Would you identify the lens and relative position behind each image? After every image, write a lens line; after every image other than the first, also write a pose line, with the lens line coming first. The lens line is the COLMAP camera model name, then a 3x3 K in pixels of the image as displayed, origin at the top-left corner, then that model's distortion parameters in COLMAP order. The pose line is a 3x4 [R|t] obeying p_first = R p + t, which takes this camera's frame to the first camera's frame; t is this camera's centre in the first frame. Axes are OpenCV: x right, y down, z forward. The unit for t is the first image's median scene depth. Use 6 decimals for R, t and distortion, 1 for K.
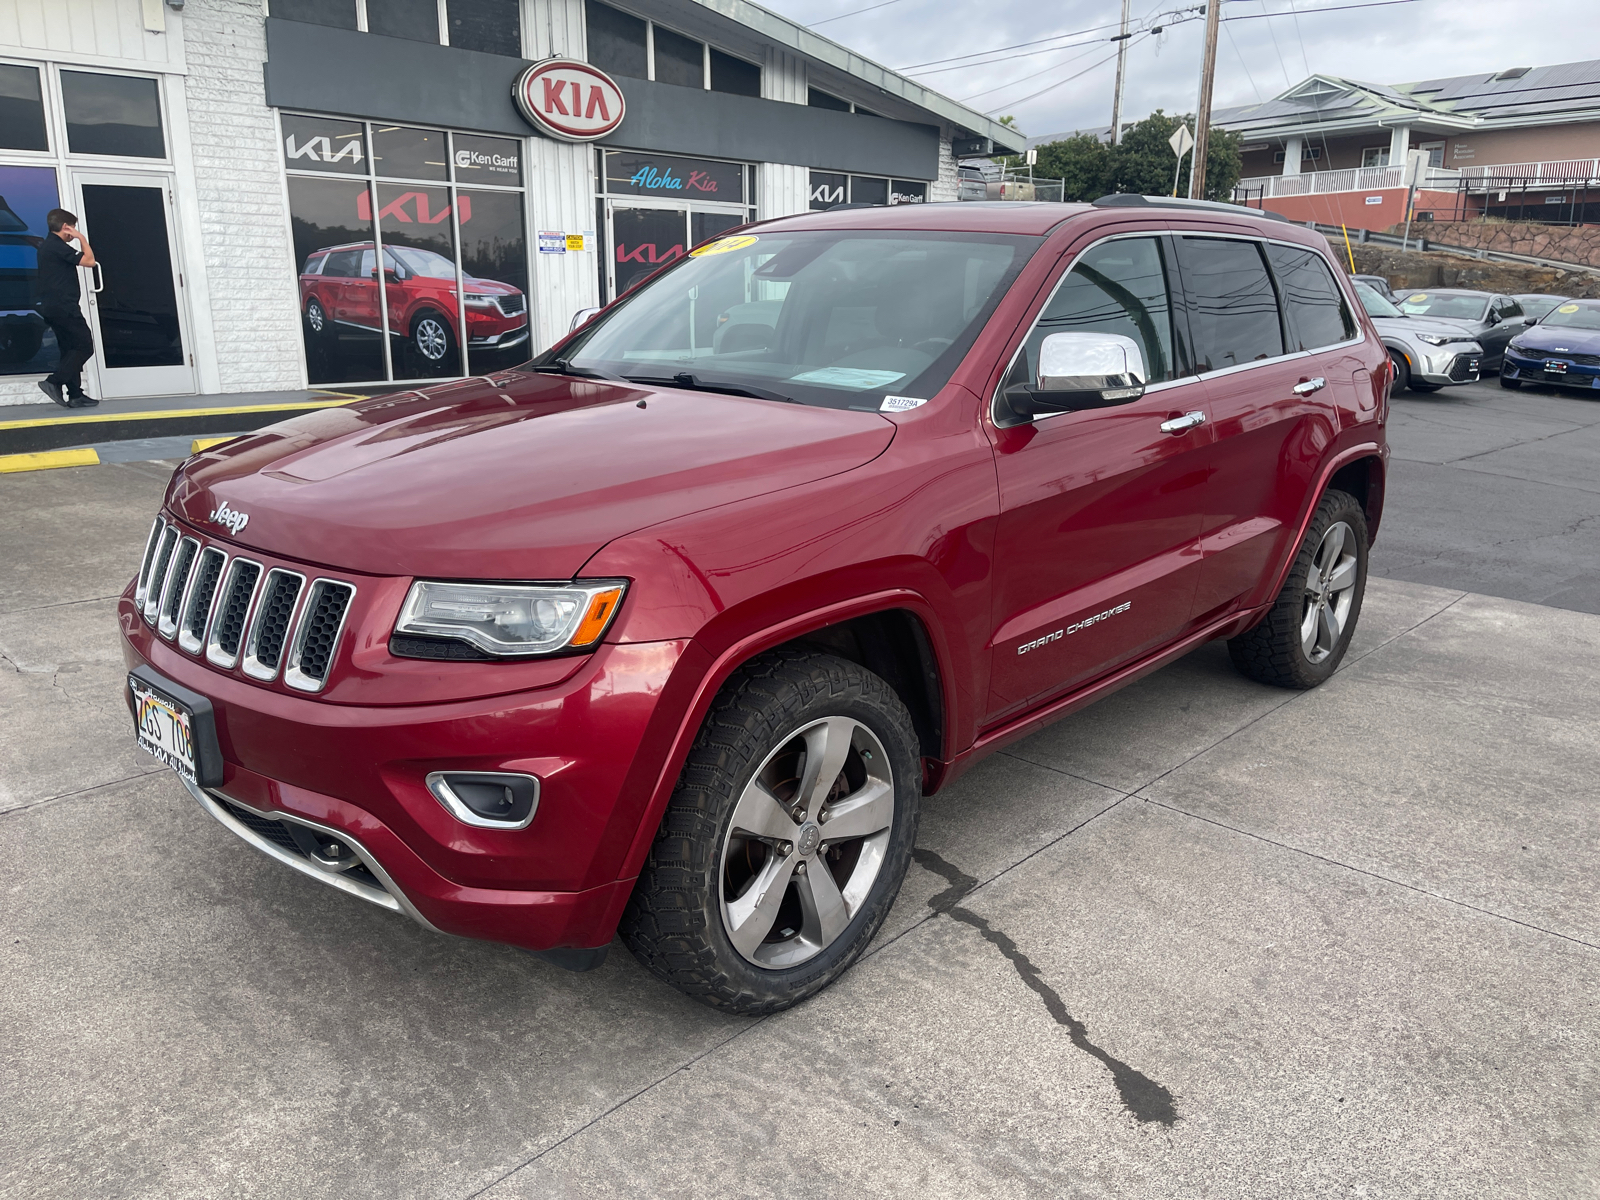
lens RADIAL K [[1209.7, 0, 800.0], [0, 1209.7, 600.0], [0, 0, 1]] dist [0.069093, -0.088845]
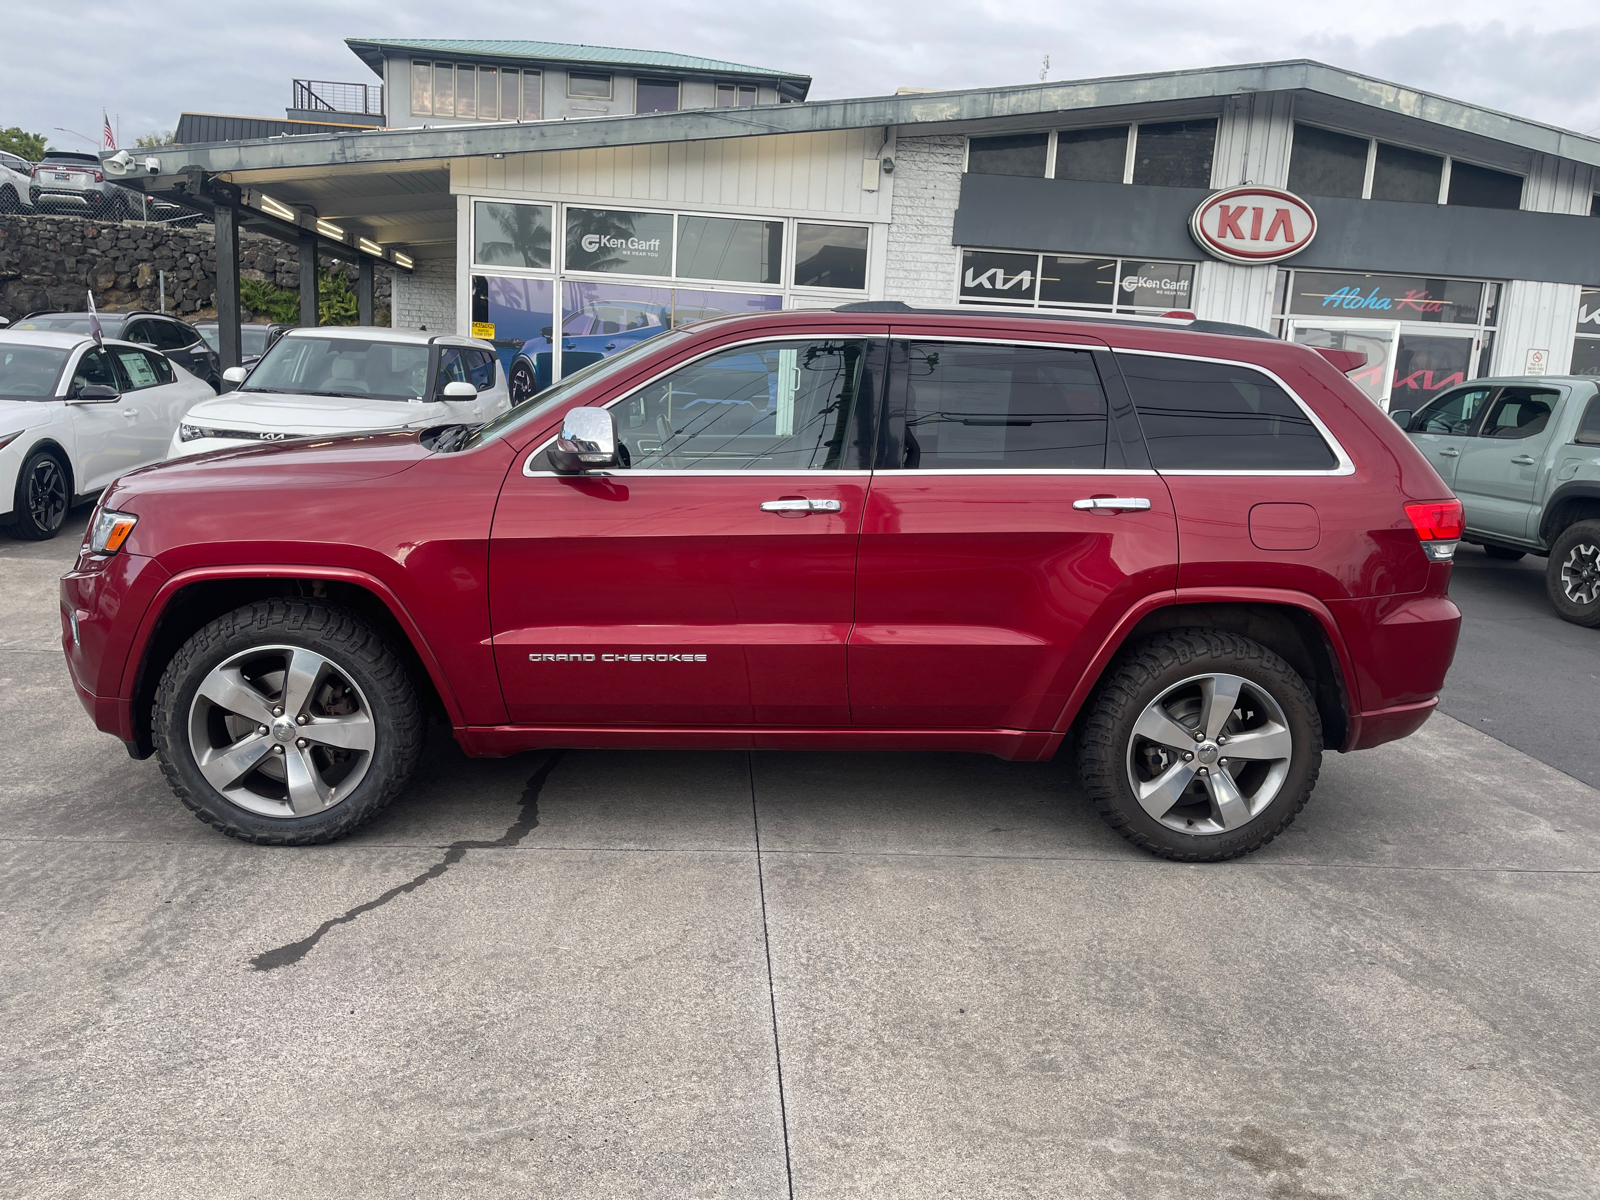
lens RADIAL K [[1209.7, 0, 800.0], [0, 1209.7, 600.0], [0, 0, 1]] dist [0.069093, -0.088845]
pose [[0.734174, 0.155839, -0.660835, 0.280182], [-0.218895, 0.975660, -0.013106, -0.013781], [0.642708, 0.154276, 0.750417, 0.057470]]
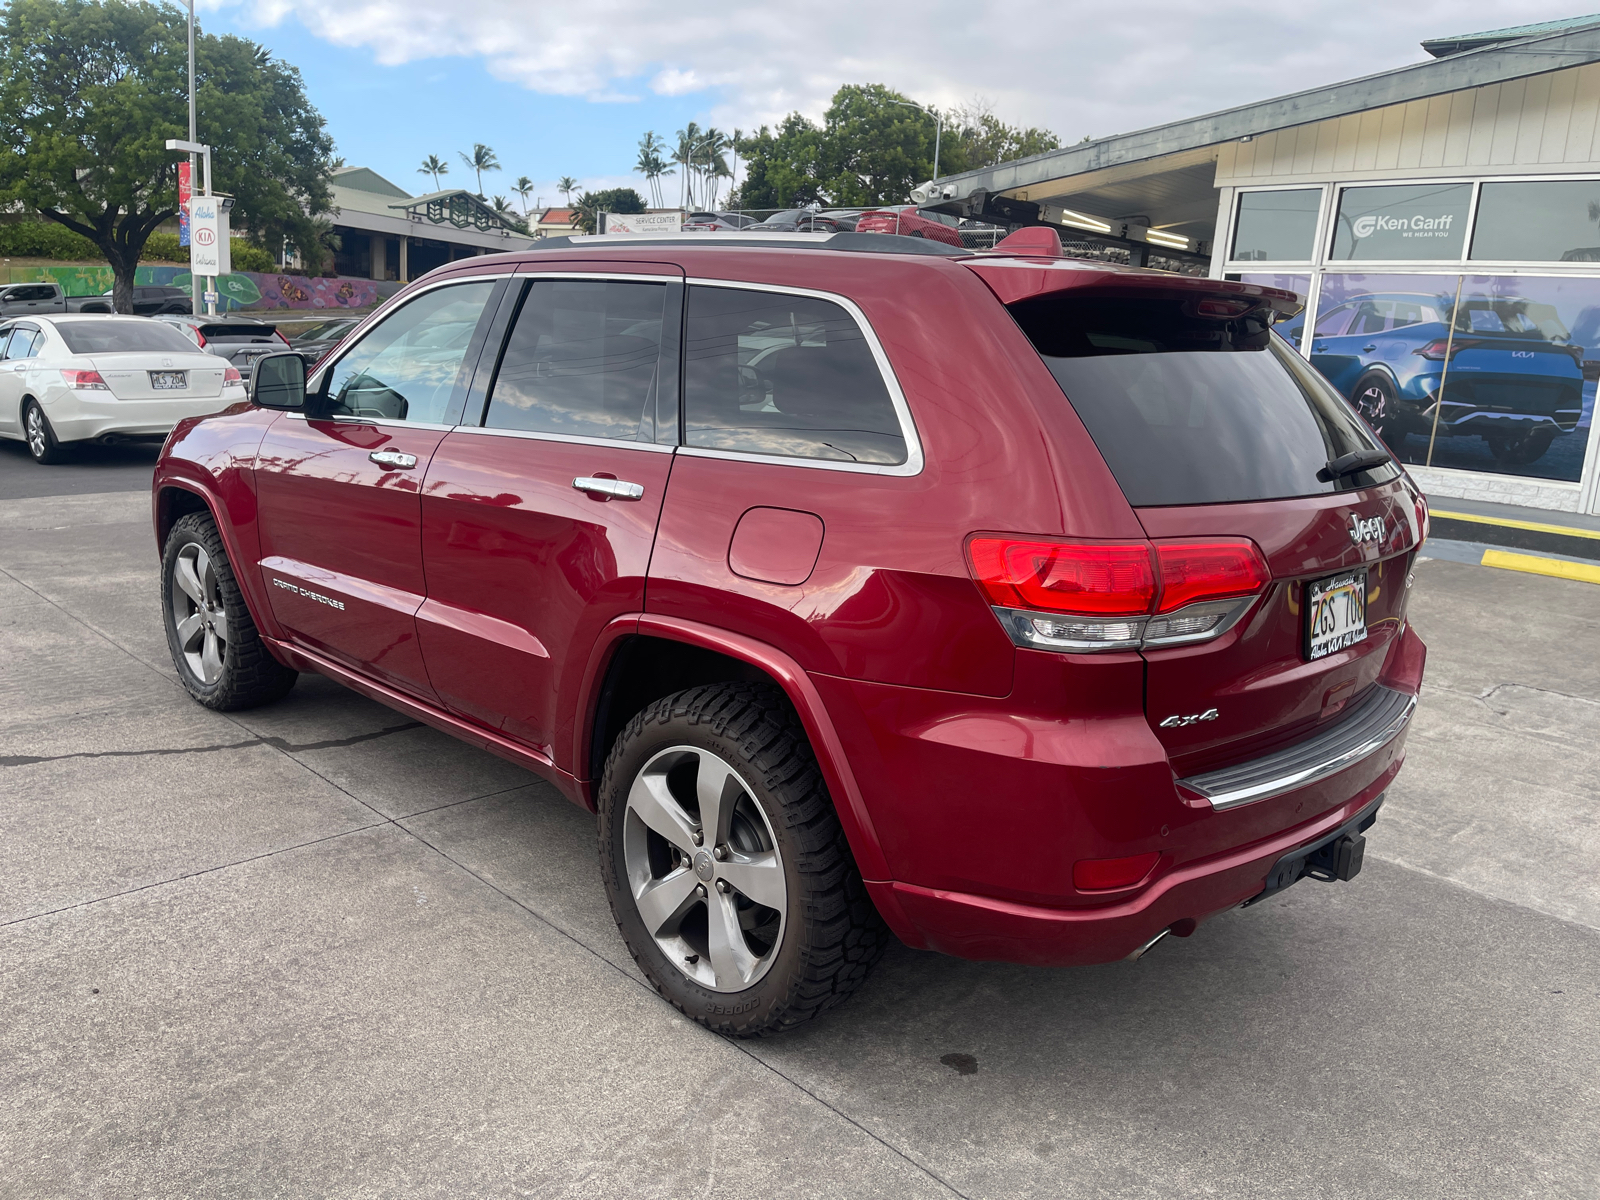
lens RADIAL K [[1209.7, 0, 800.0], [0, 1209.7, 600.0], [0, 0, 1]] dist [0.069093, -0.088845]
pose [[-0.030764, 0.204605, -0.978361, 0.354301], [-0.309499, 0.928767, 0.203965, -0.094024], [0.950402, 0.309077, 0.034753, 0.358547]]
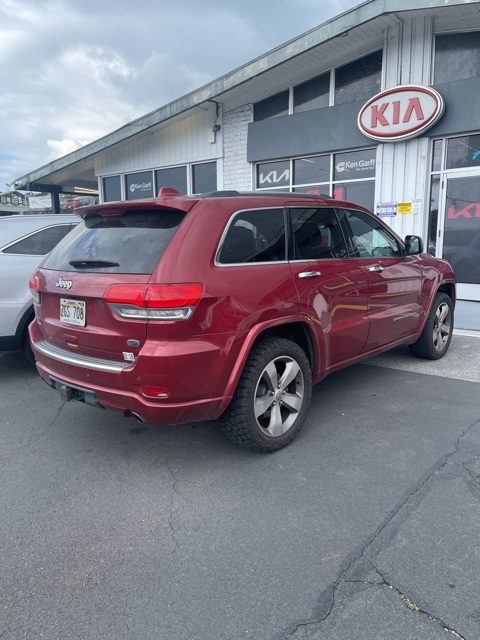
lens RADIAL K [[483.9, 0, 245.5], [0, 483.9, 323.8], [0, 0, 1]] dist [0.069093, -0.088845]
pose [[0.071941, 0.169371, -0.982923, 0.468689], [-0.232505, 0.961175, 0.148607, -0.232886], [0.969931, 0.217843, 0.108528, 0.899465]]
